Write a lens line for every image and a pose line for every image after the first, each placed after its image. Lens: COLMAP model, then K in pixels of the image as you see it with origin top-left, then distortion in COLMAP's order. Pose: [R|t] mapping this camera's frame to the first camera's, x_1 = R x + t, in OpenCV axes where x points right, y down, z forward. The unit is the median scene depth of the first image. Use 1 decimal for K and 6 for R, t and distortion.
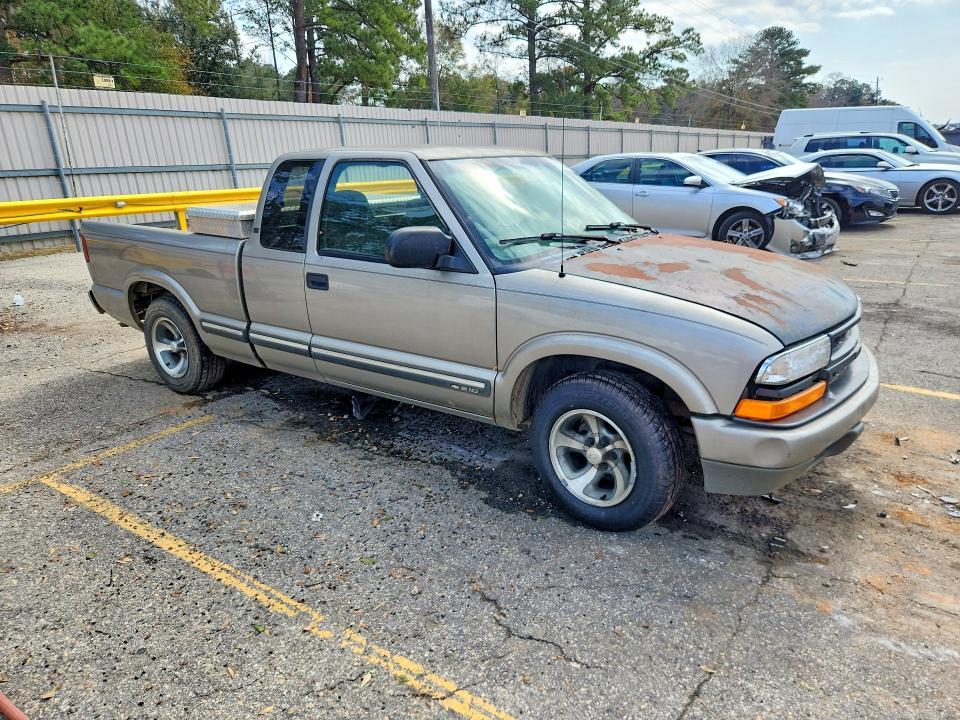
lens RADIAL K [[731.4, 0, 480.0], [0, 731.4, 360.0], [0, 0, 1]] dist [0.010139, 0.004123]
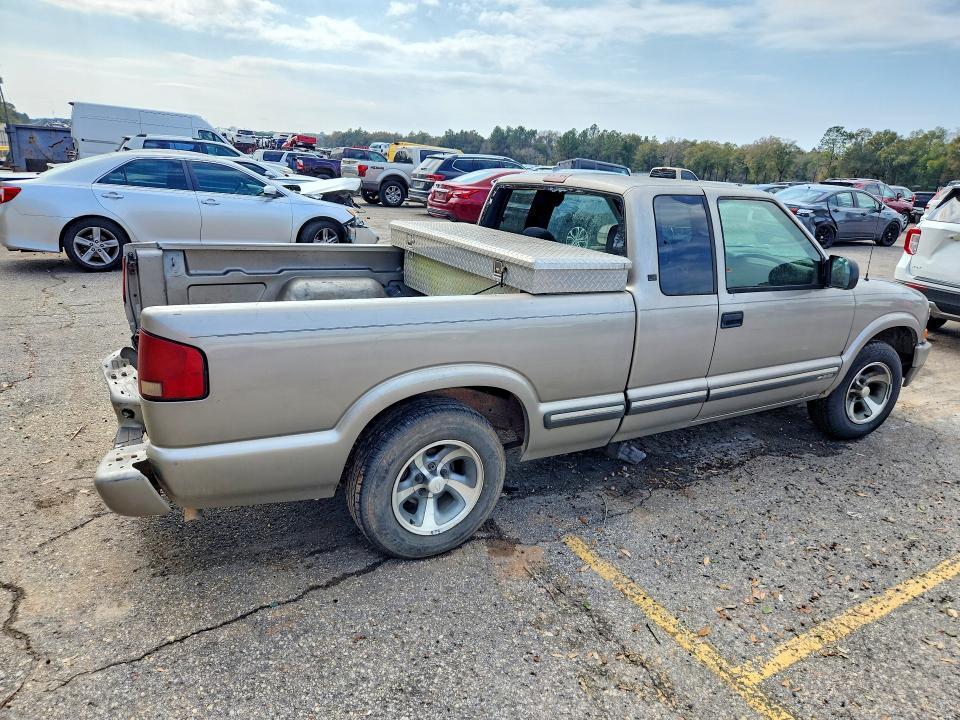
lens RADIAL K [[708.7, 0, 479.9], [0, 708.7, 327.6], [0, 0, 1]] dist [-0.028163, -0.004148]
pose [[0.355323, -0.170717, 0.919022, -1.170099], [0.196389, 0.974871, 0.105161, -0.253141], [-0.913880, 0.143119, 0.379920, 0.911086]]
